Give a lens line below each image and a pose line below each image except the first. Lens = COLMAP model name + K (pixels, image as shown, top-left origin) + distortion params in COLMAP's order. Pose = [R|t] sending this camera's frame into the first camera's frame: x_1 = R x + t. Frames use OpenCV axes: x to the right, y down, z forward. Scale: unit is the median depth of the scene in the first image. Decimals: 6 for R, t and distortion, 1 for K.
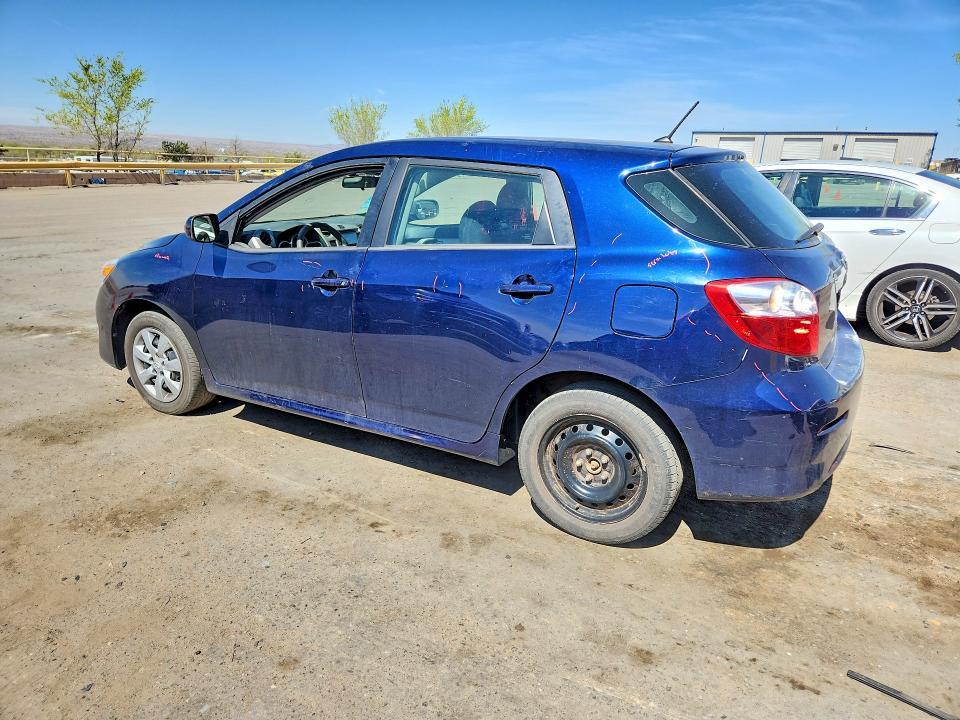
lens RADIAL K [[705.9, 0, 480.0], [0, 705.9, 360.0], [0, 0, 1]] dist [0.069658, -0.065459]
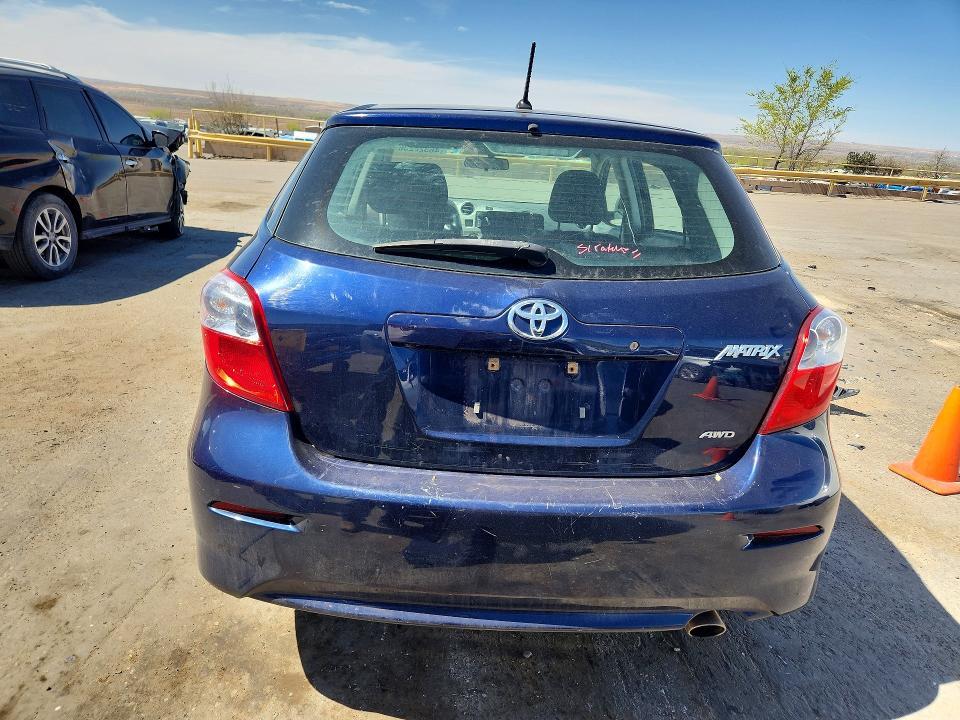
lens RADIAL K [[705.9, 0, 480.0], [0, 705.9, 360.0], [0, 0, 1]] dist [0.069658, -0.065459]
pose [[0.463947, 0.272173, -0.843015, 0.223235], [-0.294047, 0.944992, 0.143270, -0.040612], [0.835637, 0.181417, 0.518458, 0.163267]]
